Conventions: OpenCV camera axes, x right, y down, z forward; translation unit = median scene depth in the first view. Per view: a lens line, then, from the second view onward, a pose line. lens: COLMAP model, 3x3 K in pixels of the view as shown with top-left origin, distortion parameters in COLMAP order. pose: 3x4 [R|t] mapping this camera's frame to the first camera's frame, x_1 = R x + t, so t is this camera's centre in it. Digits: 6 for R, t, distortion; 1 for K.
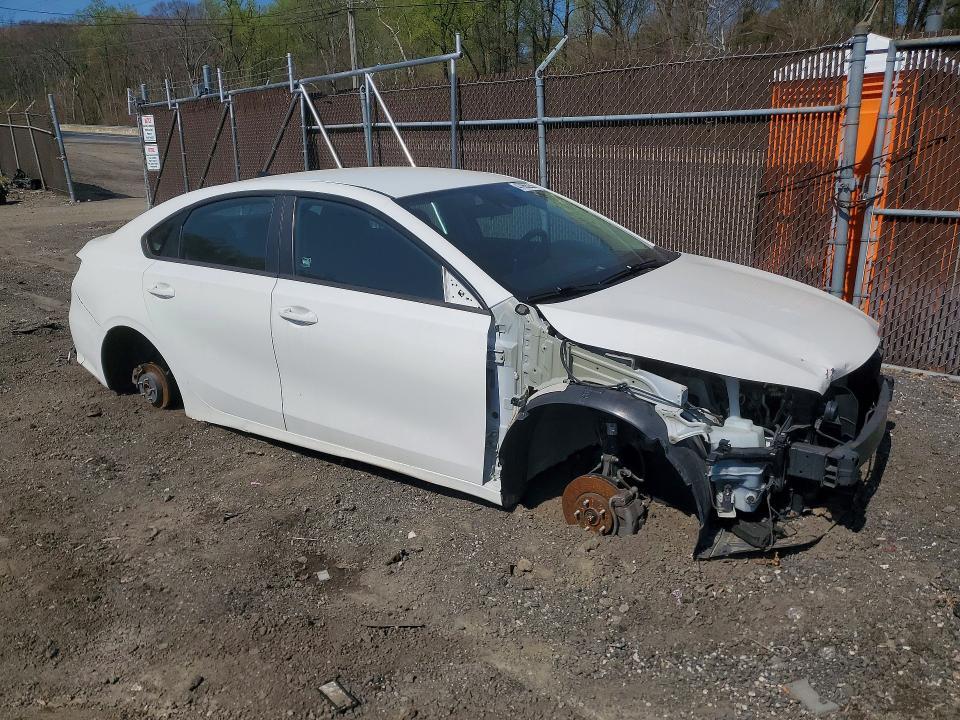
lens RADIAL K [[717.4, 0, 480.0], [0, 717.4, 360.0], [0, 0, 1]] dist [-0.001302, -0.000349]
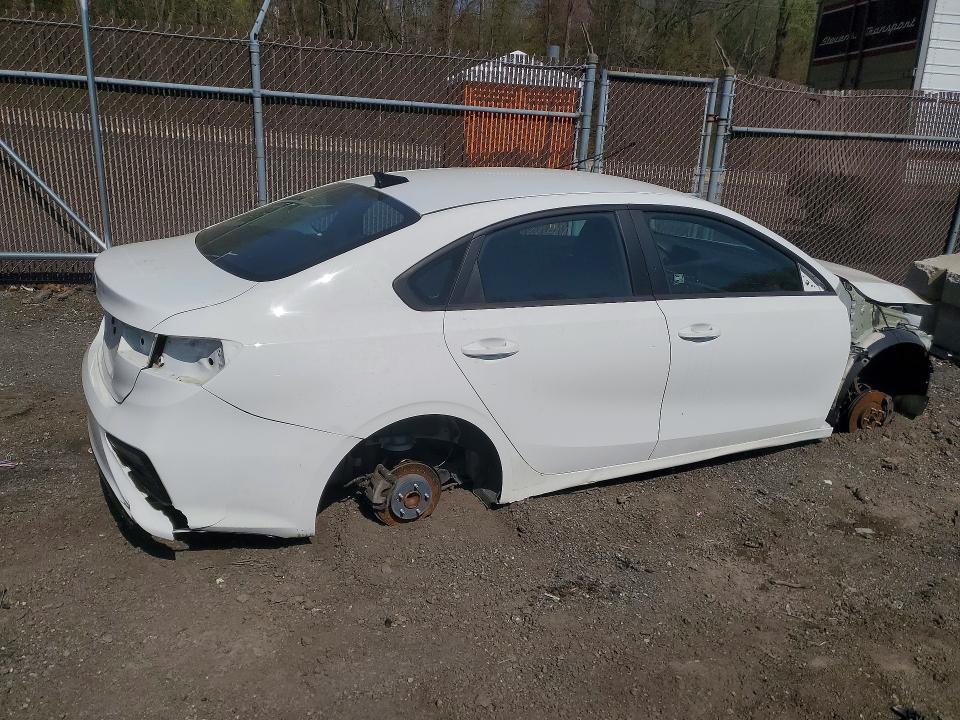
lens RADIAL K [[713.6, 0, 480.0], [0, 713.6, 360.0], [0, 0, 1]] dist [0.010942, 0.003128]
pose [[0.503904, -0.229210, 0.832793, -1.044661], [0.182925, 0.970598, 0.156454, -0.199237], [-0.844168, 0.073501, 0.531016, 0.630571]]
